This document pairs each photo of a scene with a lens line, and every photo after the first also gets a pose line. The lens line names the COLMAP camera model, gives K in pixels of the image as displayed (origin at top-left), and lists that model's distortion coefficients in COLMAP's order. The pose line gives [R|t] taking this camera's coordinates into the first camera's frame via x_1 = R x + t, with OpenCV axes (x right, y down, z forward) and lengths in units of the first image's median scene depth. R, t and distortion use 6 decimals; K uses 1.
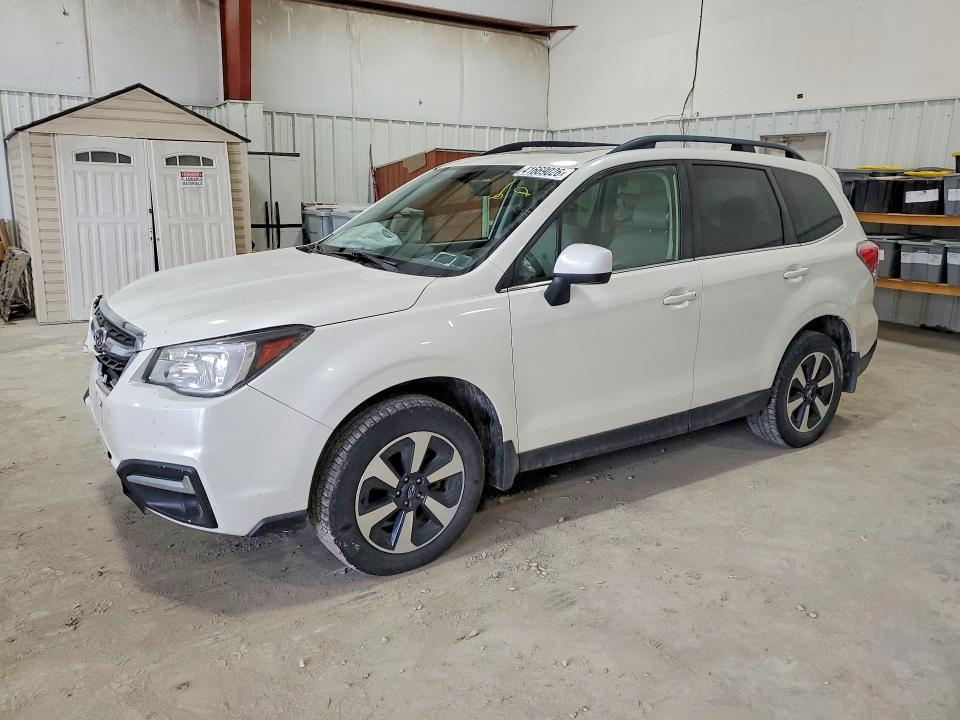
lens RADIAL K [[765.2, 0, 492.9], [0, 765.2, 356.1], [0, 0, 1]] dist [0.012410, -0.002361]
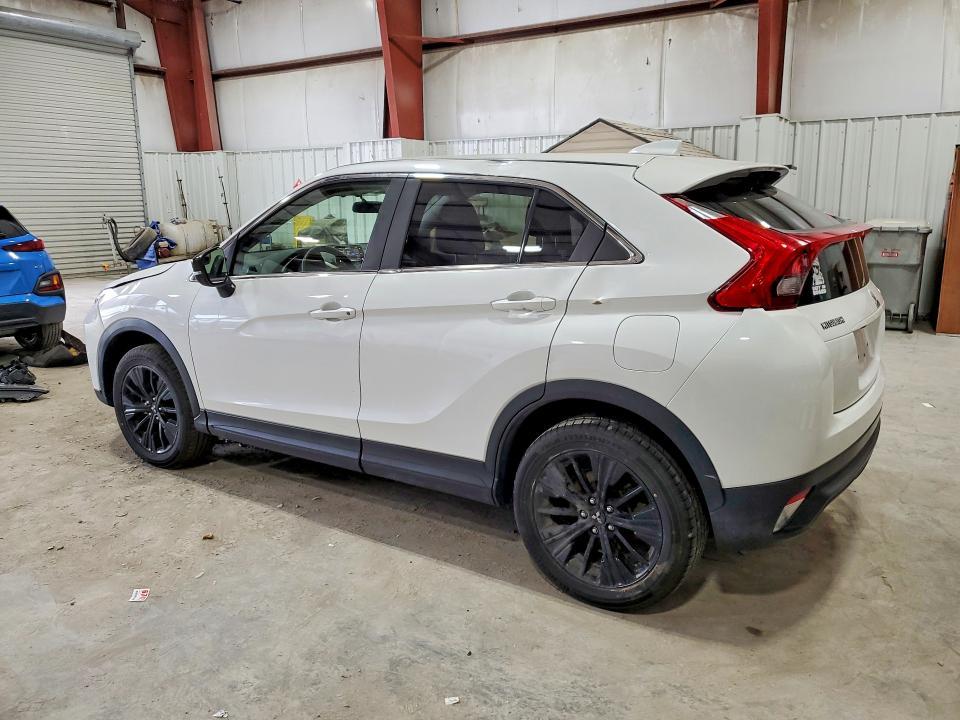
lens RADIAL K [[765.2, 0, 492.9], [0, 765.2, 356.1], [0, 0, 1]] dist [0.012410, -0.002361]
pose [[0.361049, 0.161146, -0.918518, 0.637232], [-0.188654, 0.977213, 0.097288, -0.081136], [0.913265, 0.138157, 0.383222, 0.453351]]
